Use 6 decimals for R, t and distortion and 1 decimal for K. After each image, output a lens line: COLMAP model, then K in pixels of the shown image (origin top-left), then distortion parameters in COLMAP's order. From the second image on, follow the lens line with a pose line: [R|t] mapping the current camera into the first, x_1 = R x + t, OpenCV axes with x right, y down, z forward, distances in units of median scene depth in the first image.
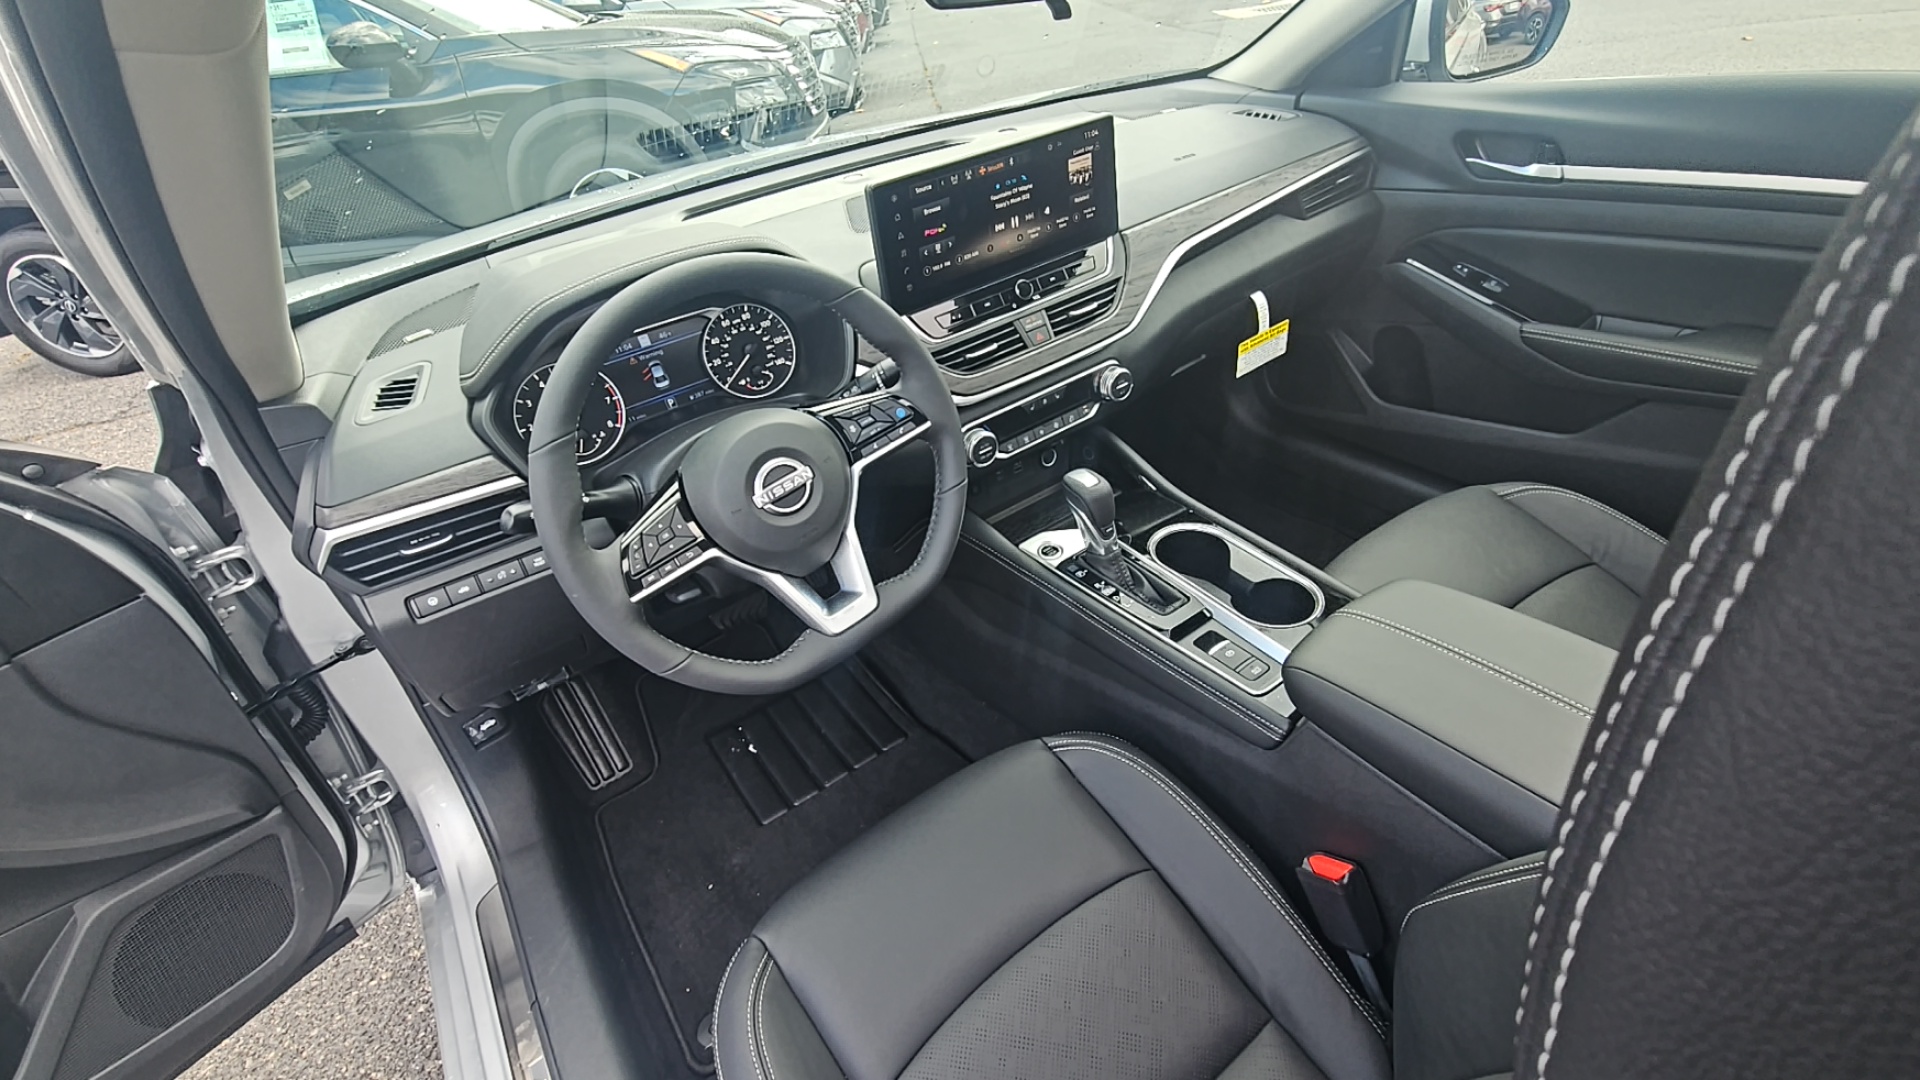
lens RADIAL K [[862.4, 0, 950.2], [0, 862.4, 538.2], [0, 0, 1]] dist [0.016392, -0.010010]
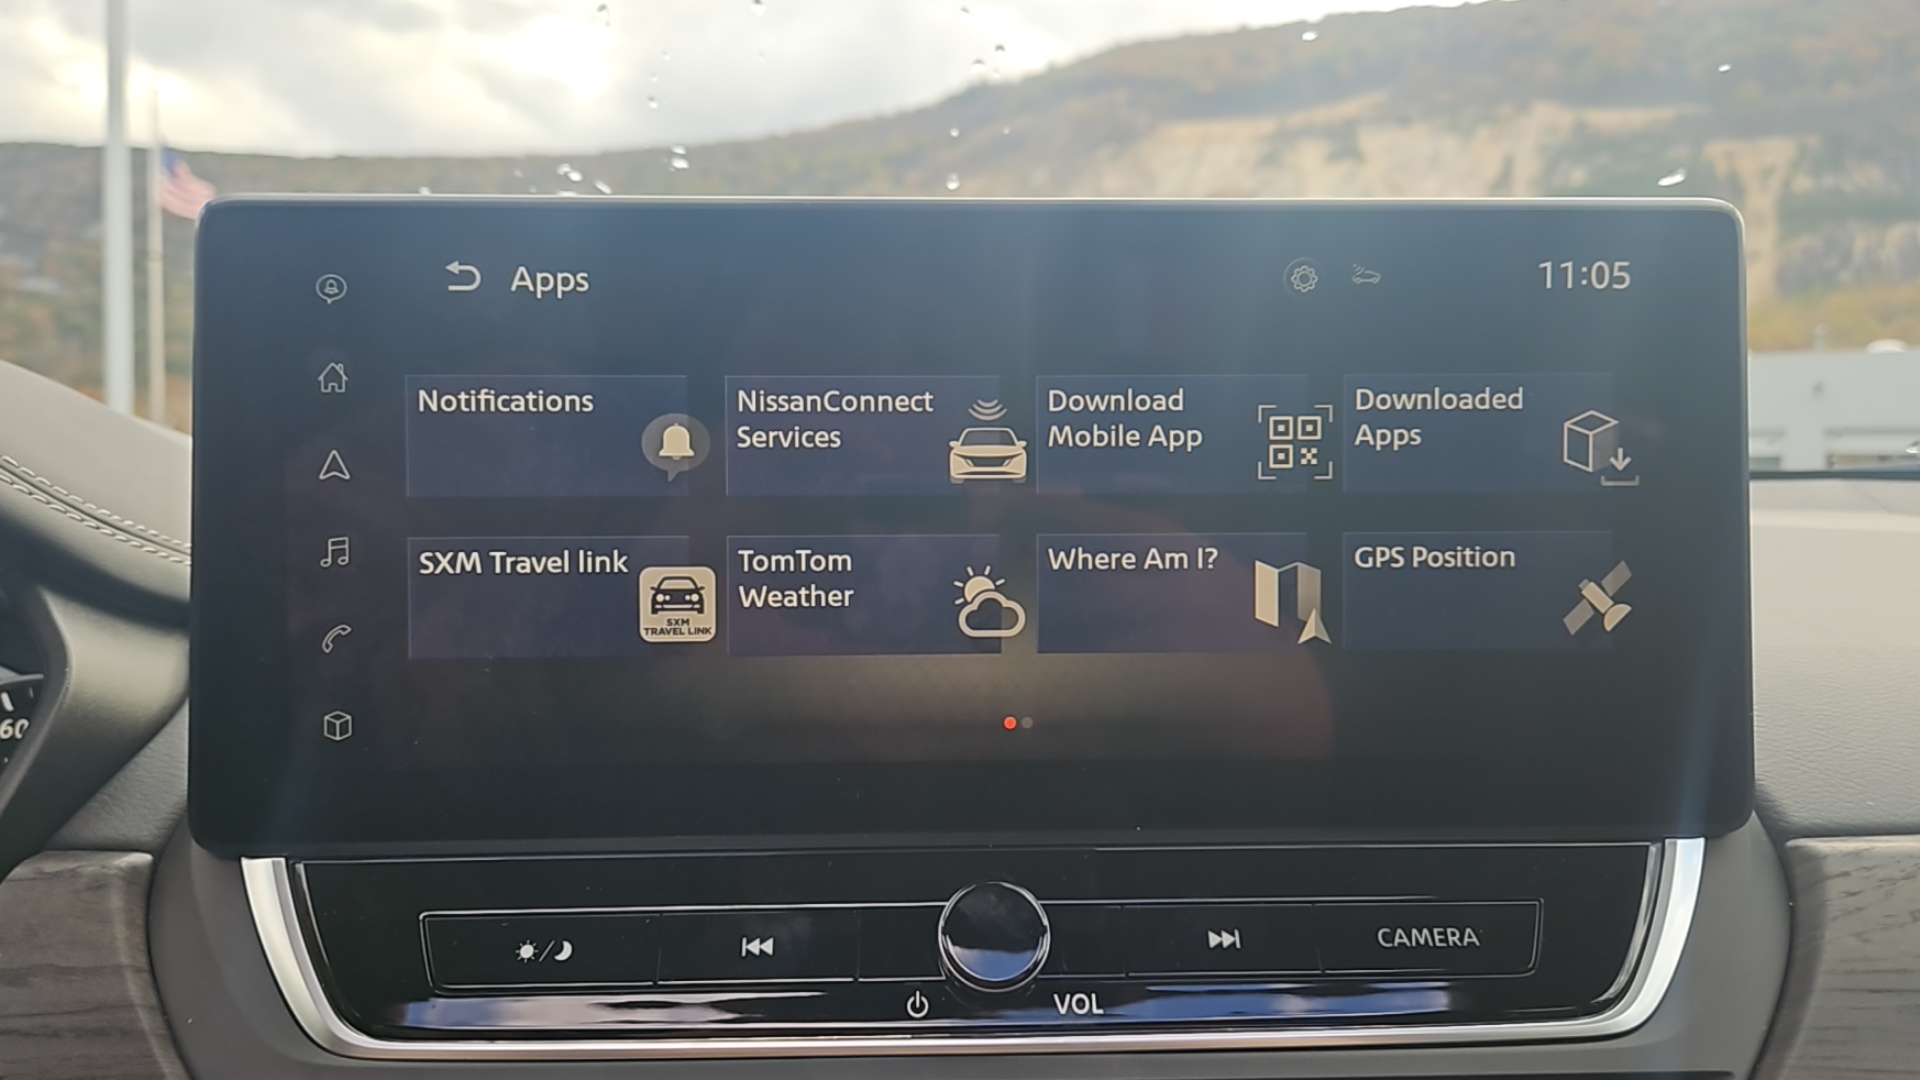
lens RADIAL K [[1450.2, 0, 958.7], [0, 1450.2, 514.7], [0, 0, 1]] dist [0.054410, -0.065493]
pose [[0.829849, 0.141324, -0.539795, 0.222452], [-0.403987, 0.819473, -0.406519, -0.228382], [0.384897, 0.555420, 0.737132, 0.711333]]
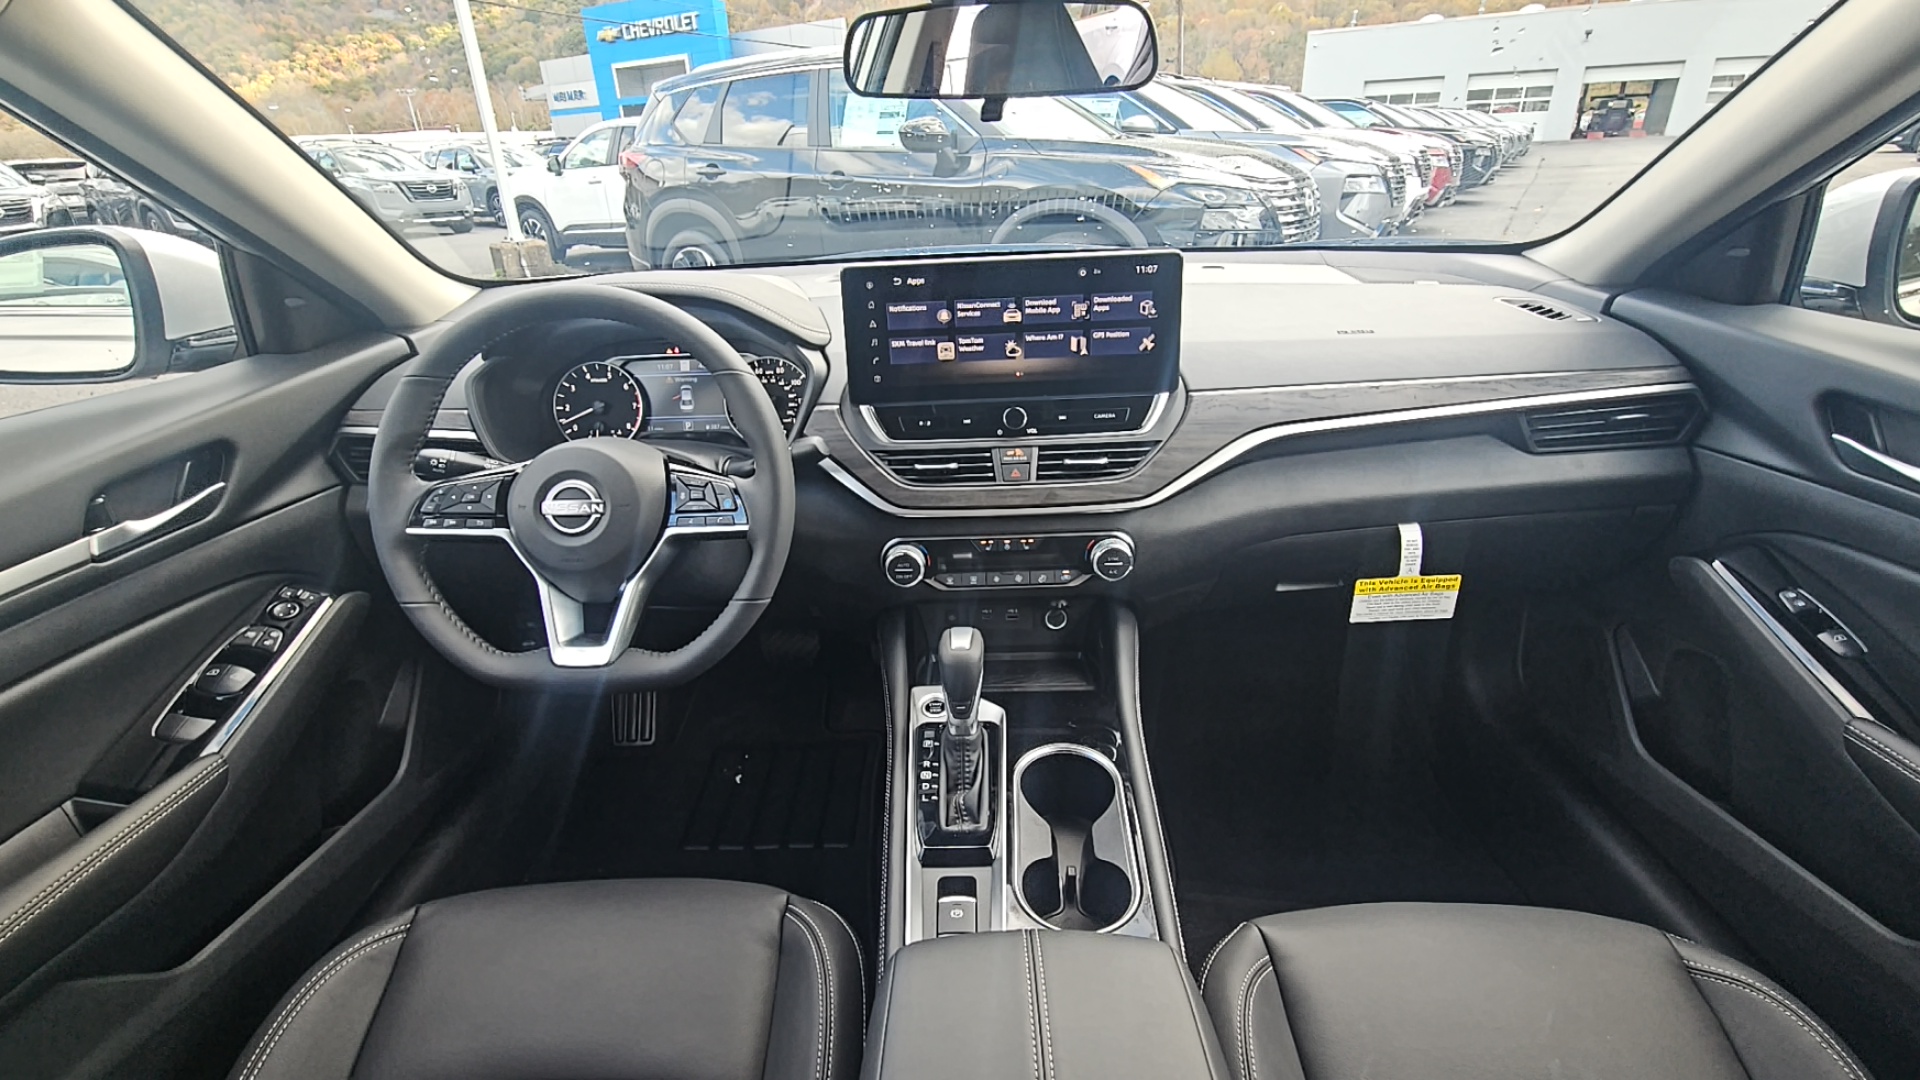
lens RADIAL K [[862.4, 0, 945.8], [0, 862.4, 540.0], [0, 0, 1]] dist [0.016392, -0.010010]
pose [[0.806077, 0.334364, -0.488304, 0.486166], [-0.389495, 0.920946, -0.012354, -0.132016], [0.445570, 0.200151, 0.872586, 0.222955]]
